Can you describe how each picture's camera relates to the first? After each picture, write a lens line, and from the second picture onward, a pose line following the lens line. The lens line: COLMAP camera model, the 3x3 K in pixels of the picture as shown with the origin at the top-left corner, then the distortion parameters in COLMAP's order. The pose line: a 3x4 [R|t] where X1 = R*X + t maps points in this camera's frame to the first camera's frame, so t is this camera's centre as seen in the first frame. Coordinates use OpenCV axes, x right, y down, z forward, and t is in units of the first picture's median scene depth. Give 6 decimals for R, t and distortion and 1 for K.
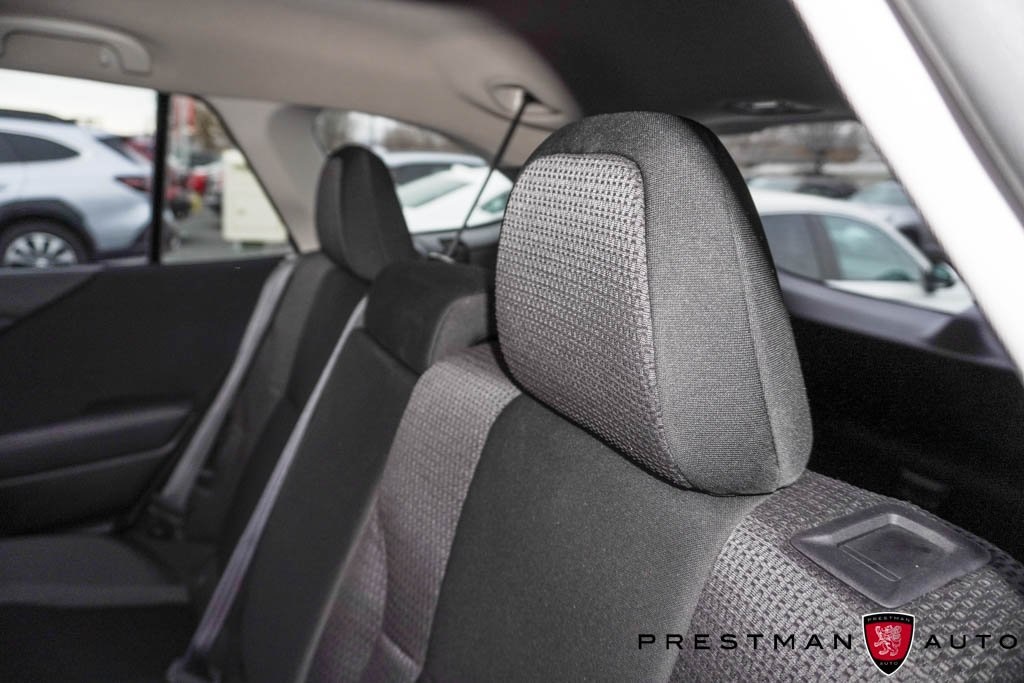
lens RADIAL K [[671.4, 0, 512.0], [0, 671.4, 341.5], [0, 0, 1]] dist [0.001392, 0.000812]
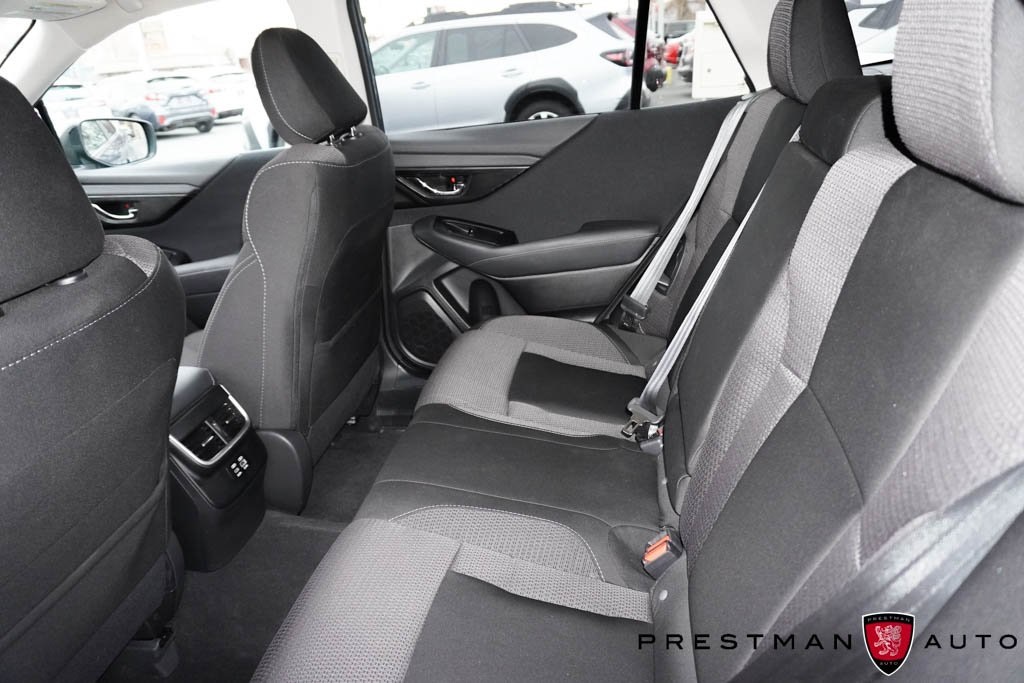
lens RADIAL K [[671.4, 0, 512.0], [0, 671.4, 341.5], [0, 0, 1]] dist [0.001392, 0.000812]
pose [[0.794832, 0.143403, -0.589643, 0.079409], [-0.031425, 0.980100, 0.196003, 0.066739], [0.606016, -0.137260, 0.783521, -0.180587]]
